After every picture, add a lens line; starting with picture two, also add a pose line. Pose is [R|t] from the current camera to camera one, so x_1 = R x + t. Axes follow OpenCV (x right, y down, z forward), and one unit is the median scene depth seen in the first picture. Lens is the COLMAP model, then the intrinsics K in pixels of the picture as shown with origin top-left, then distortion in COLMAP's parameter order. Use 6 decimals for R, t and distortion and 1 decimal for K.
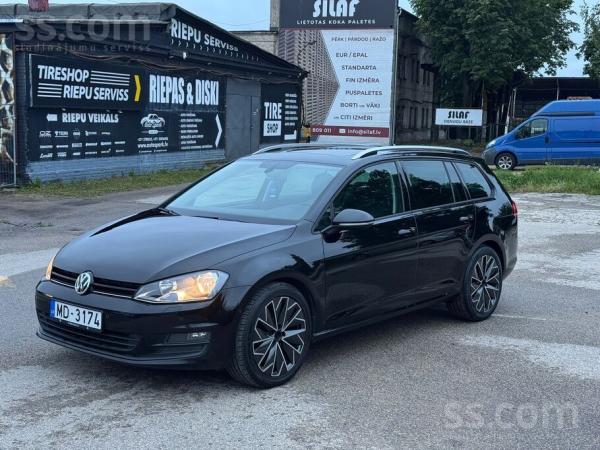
lens RADIAL K [[832.9, 0, 298.7], [0, 832.9, 227.4], [0, 0, 1]] dist [0.126916, 0.000000]
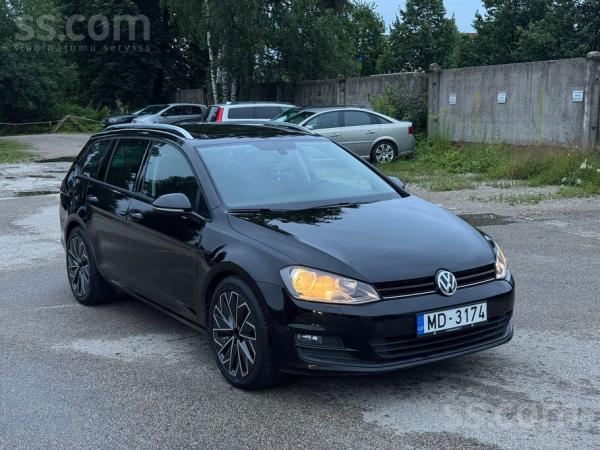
lens RADIAL K [[832.9, 0, 301.1], [0, 832.9, 225.3], [0, 0, 1]] dist [0.126916, 0.000000]
pose [[0.263053, -0.159853, 0.951446, -1.172741], [0.129762, 0.983080, 0.129291, -0.133414], [-0.956015, 0.089451, 0.279345, 0.922432]]
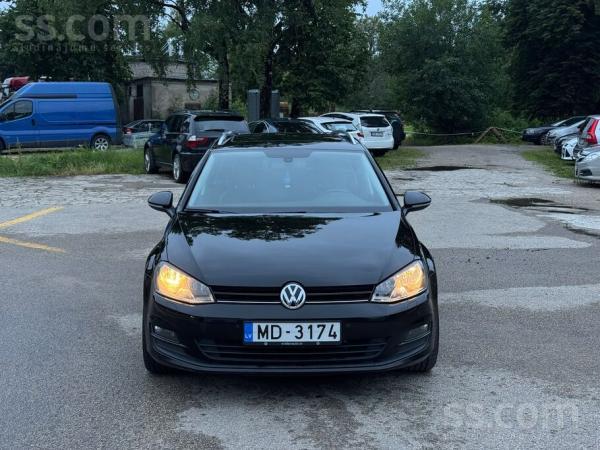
lens RADIAL K [[832.9, 0, 300.9], [0, 832.9, 220.9], [0, 0, 1]] dist [0.126916, 0.000000]
pose [[0.734183, -0.098236, 0.671808, -0.858509], [0.088190, 0.994893, 0.049102, -0.056057], [-0.673200, 0.023197, 0.739096, 0.355252]]
